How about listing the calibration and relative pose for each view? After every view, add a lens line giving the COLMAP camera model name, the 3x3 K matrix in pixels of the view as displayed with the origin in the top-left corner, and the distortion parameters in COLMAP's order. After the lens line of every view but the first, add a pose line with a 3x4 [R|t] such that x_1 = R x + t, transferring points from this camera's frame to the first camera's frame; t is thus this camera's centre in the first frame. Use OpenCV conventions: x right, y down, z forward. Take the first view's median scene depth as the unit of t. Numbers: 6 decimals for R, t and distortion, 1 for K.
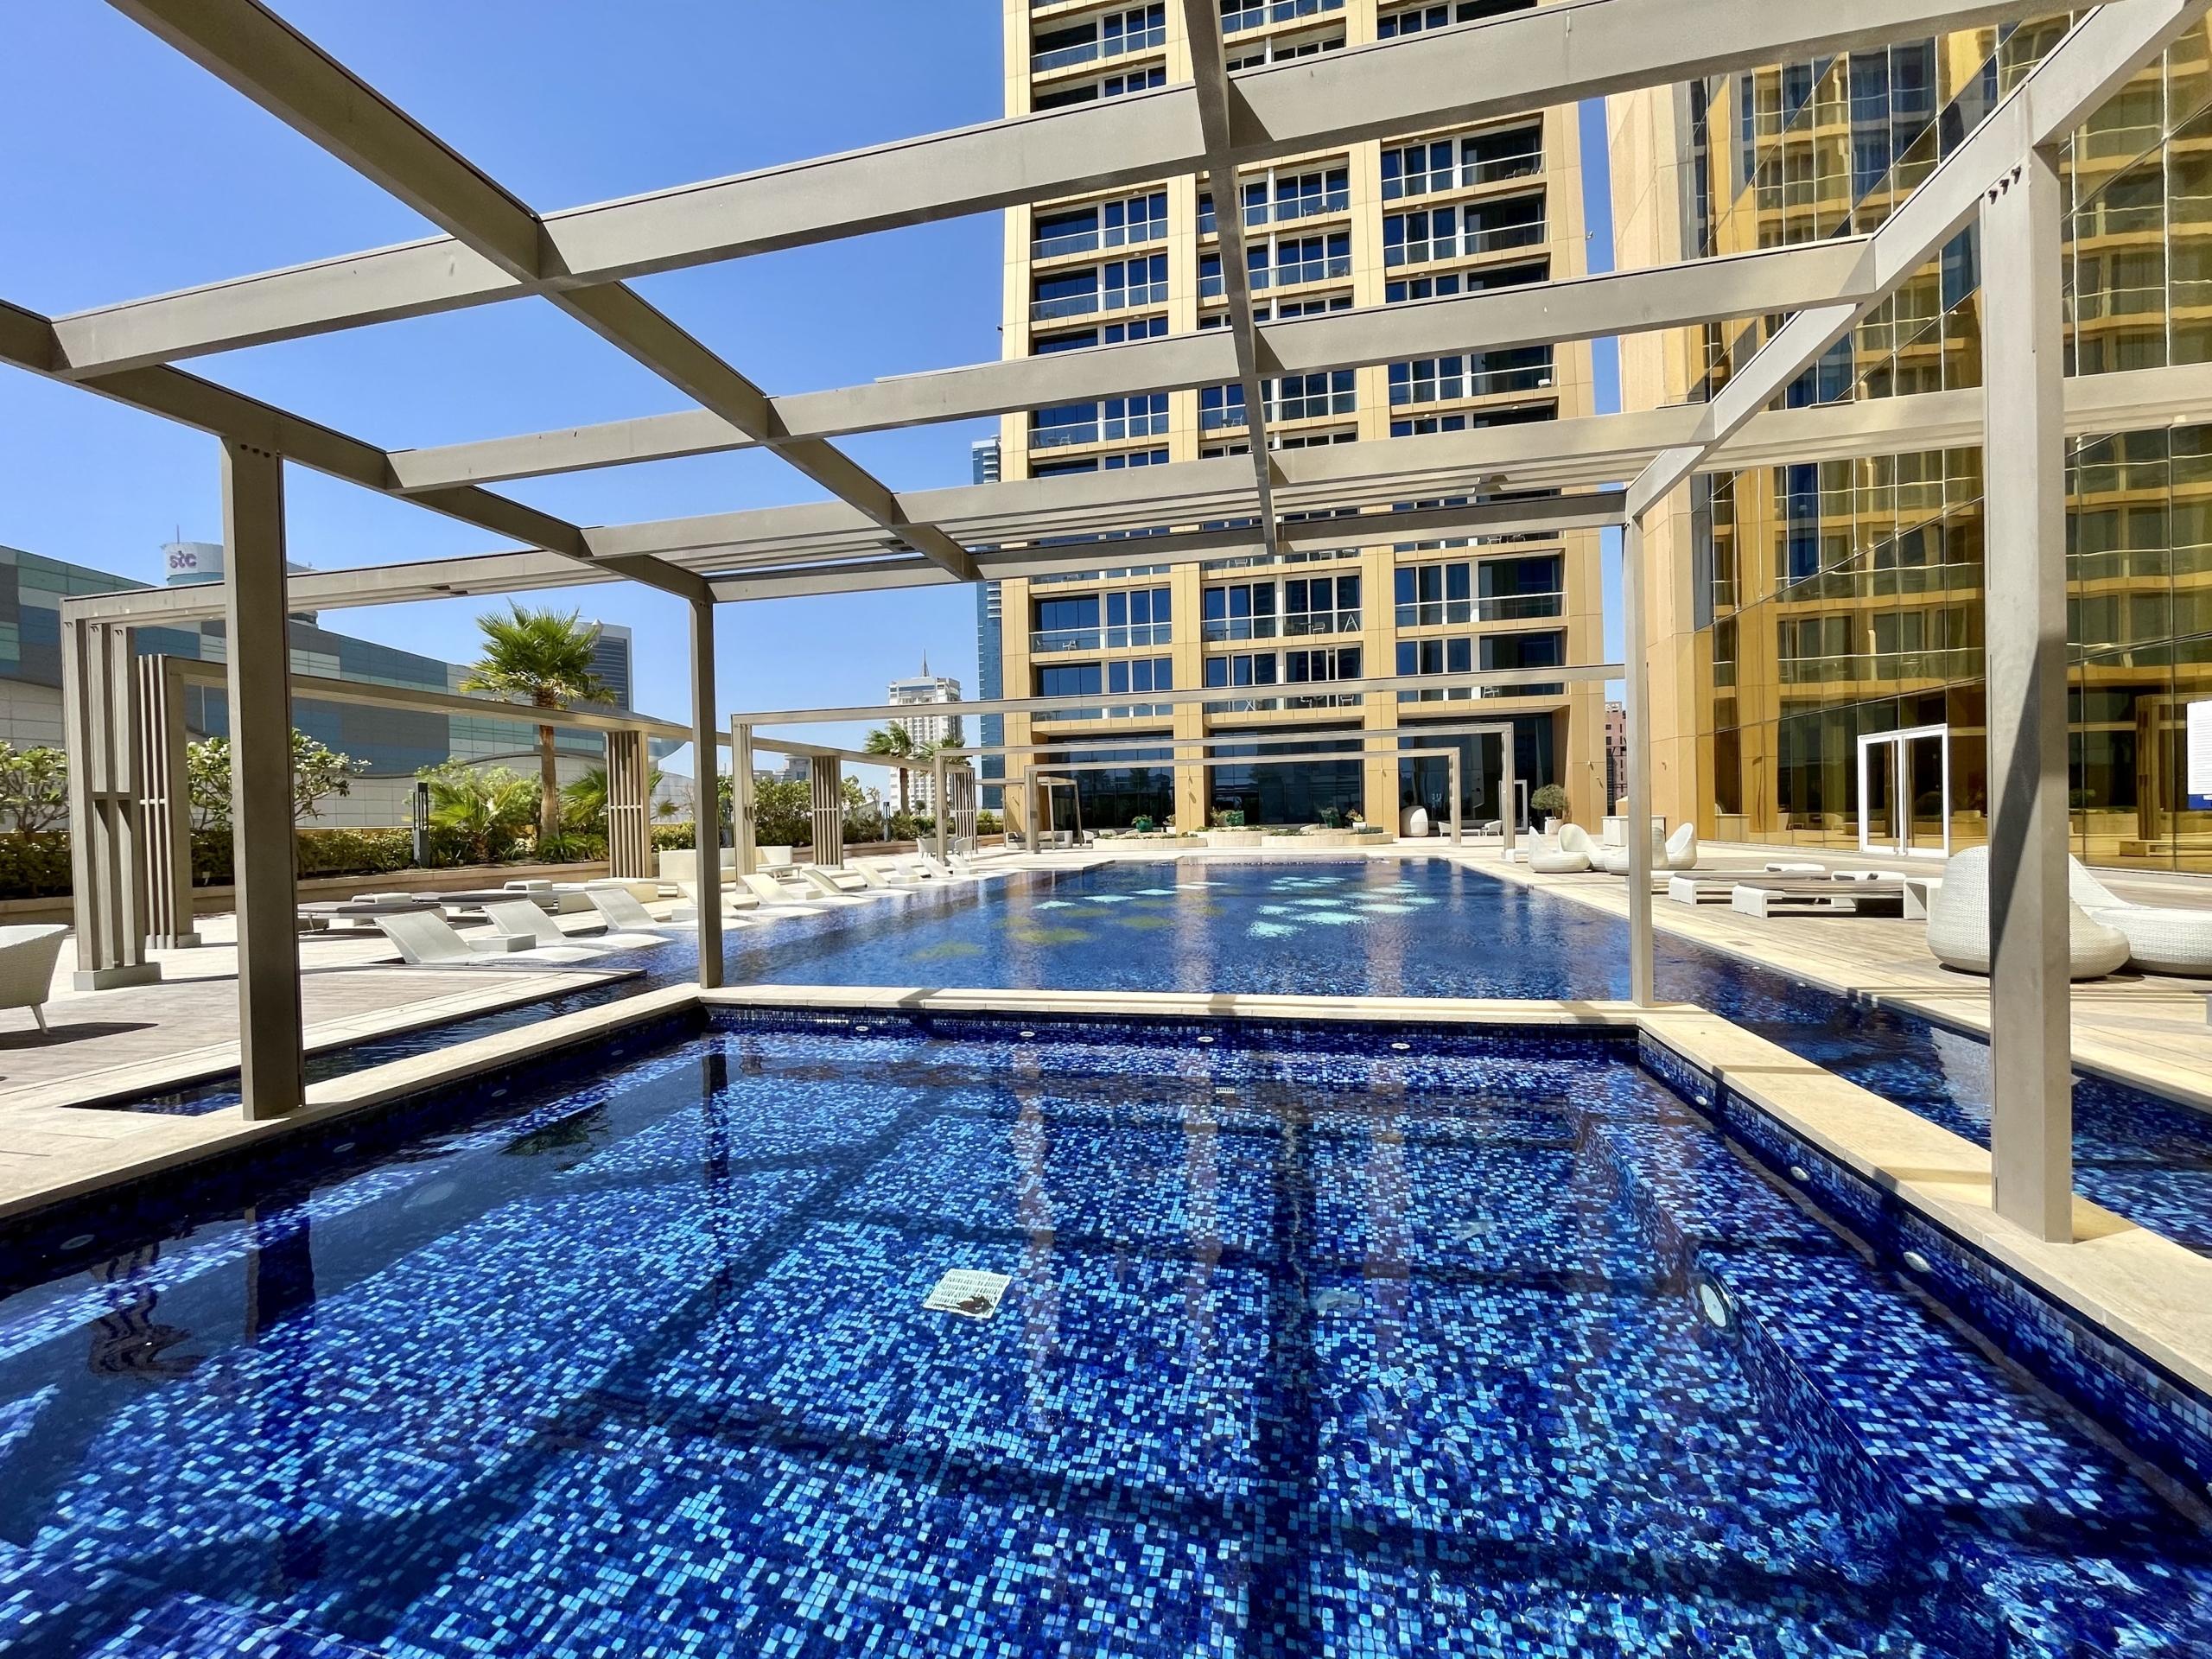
lens RADIAL K [[895.3, 0, 1090.2], [0, 895.3, 827.8], [0, 0, 1]] dist [0.013956, 0.000396]
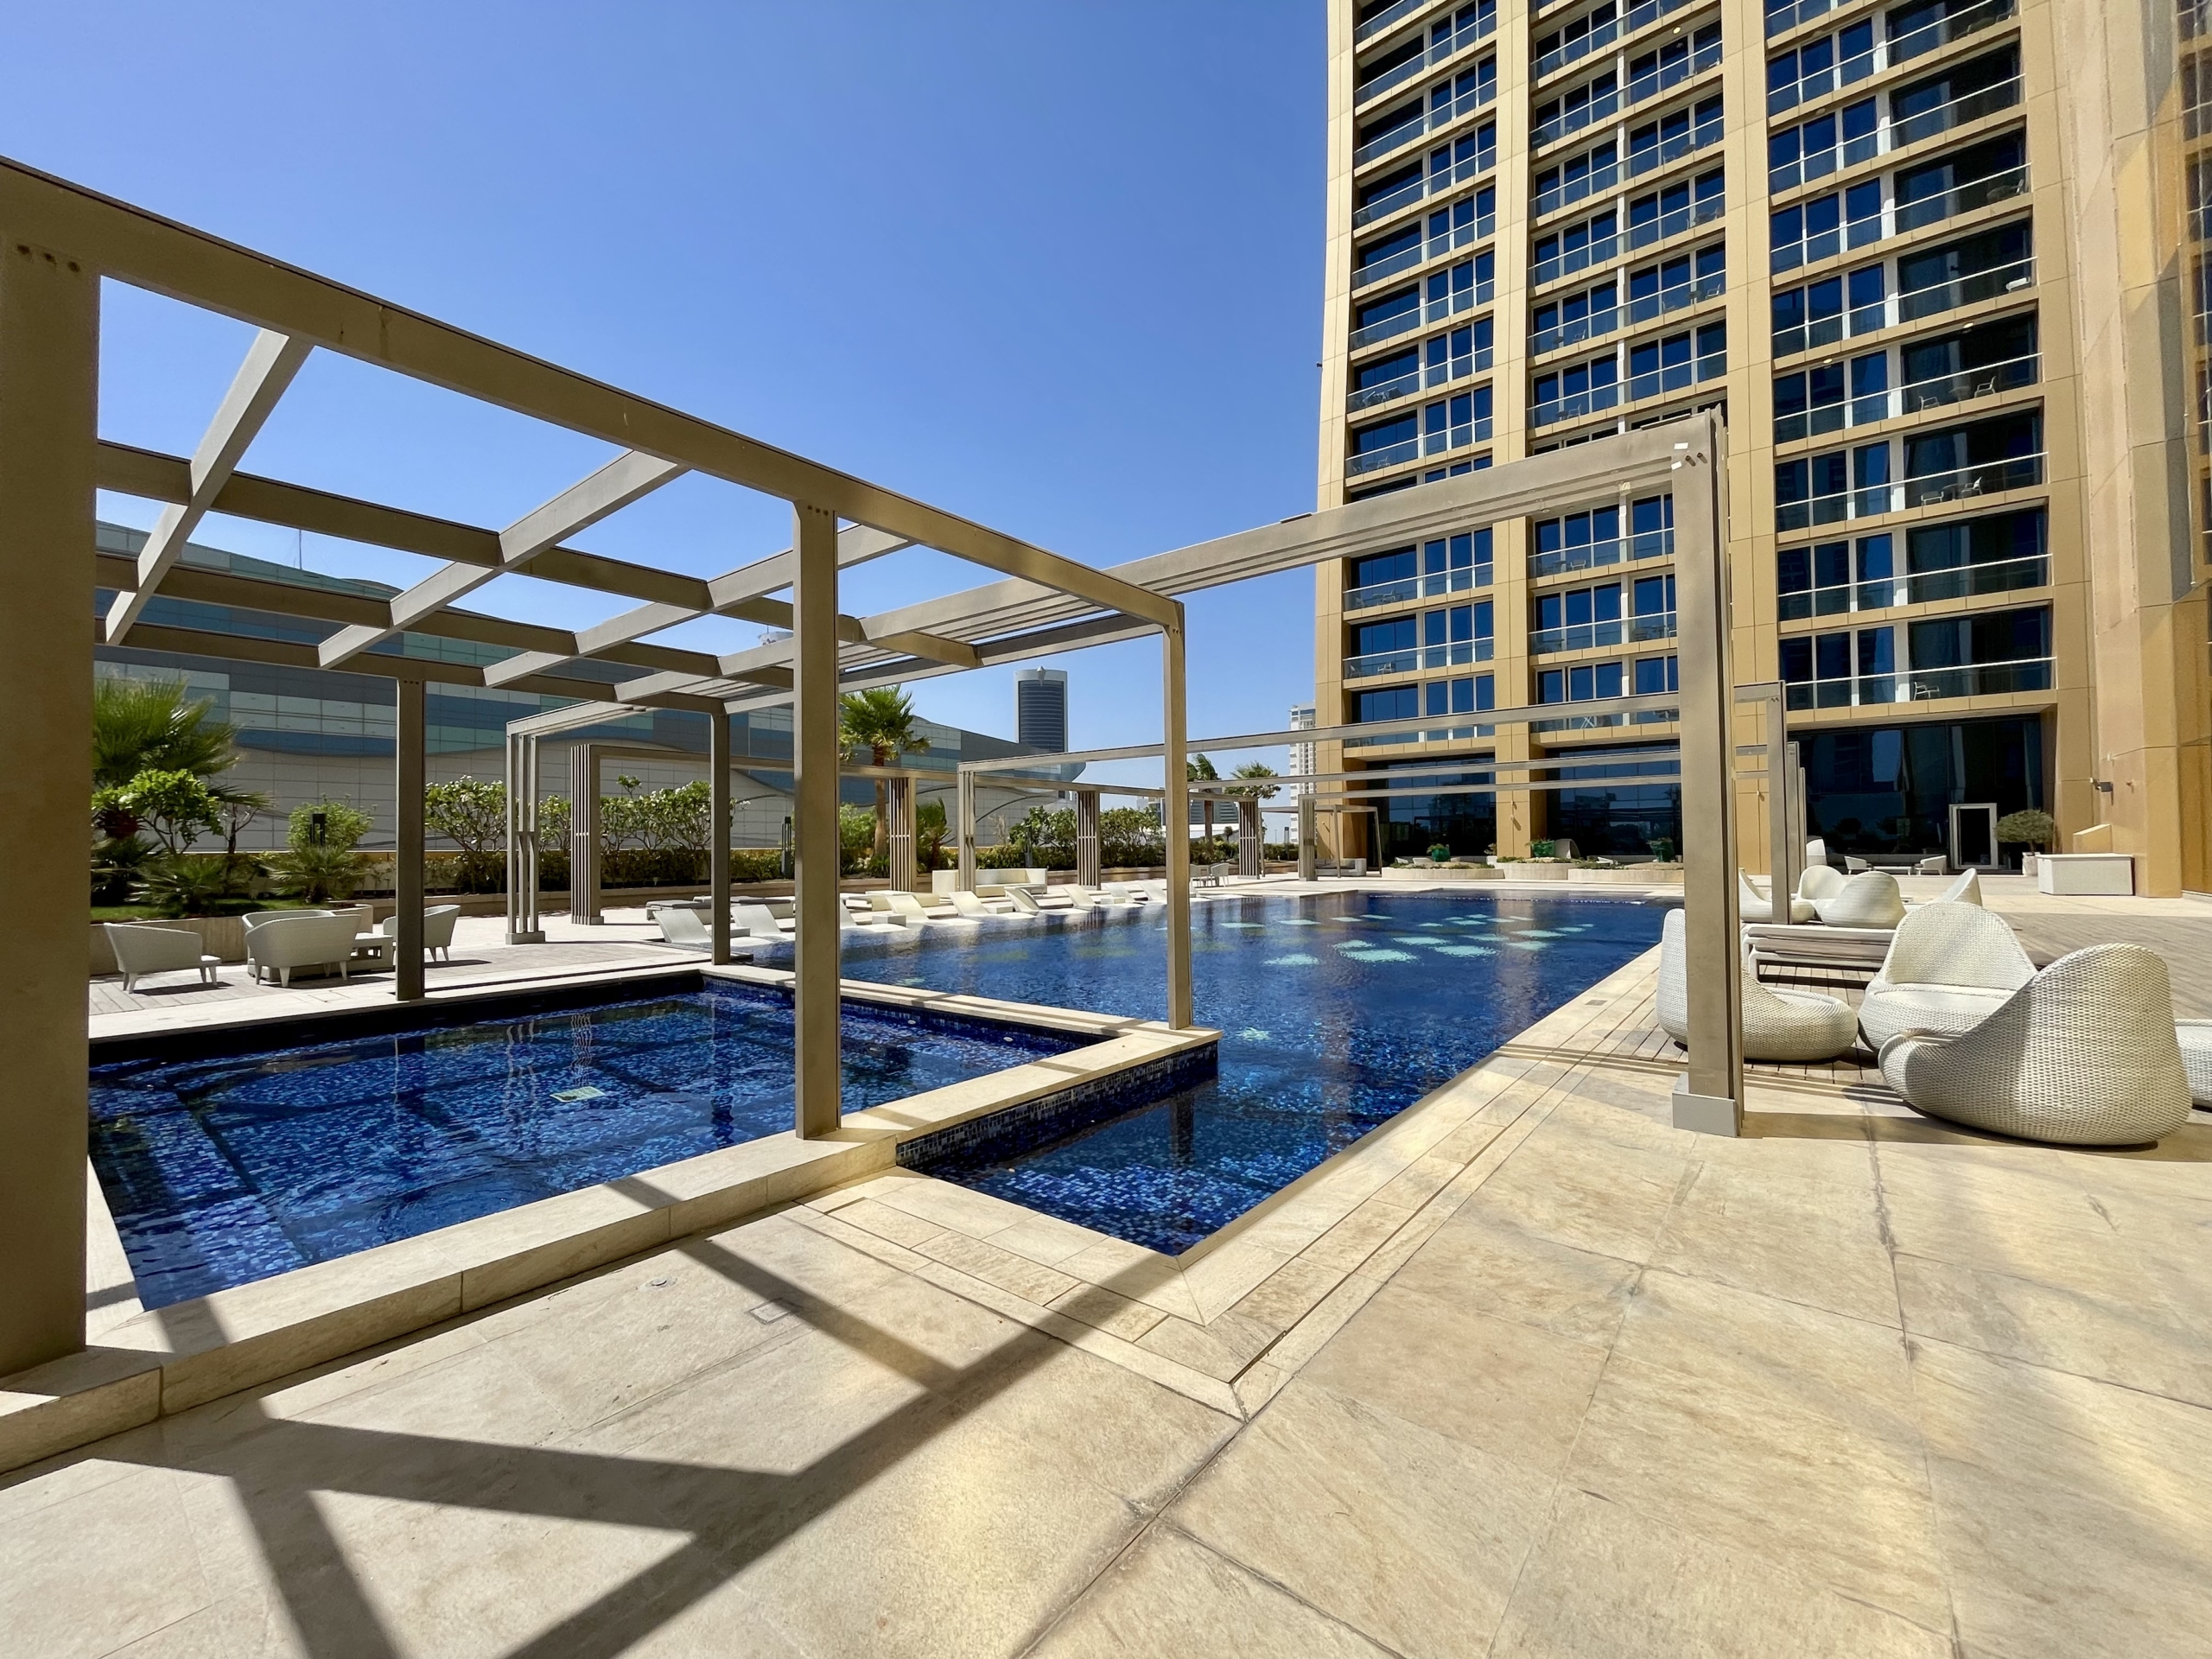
lens RADIAL K [[895.3, 0, 1103.2], [0, 895.3, 828.7], [0, 0, 1]] dist [0.013956, 0.000396]
pose [[0.907330, 0.004255, -0.420397, 0.116789], [-0.014196, 0.999689, -0.020520, -0.004548], [0.420179, 0.024586, 0.907108, -0.016072]]
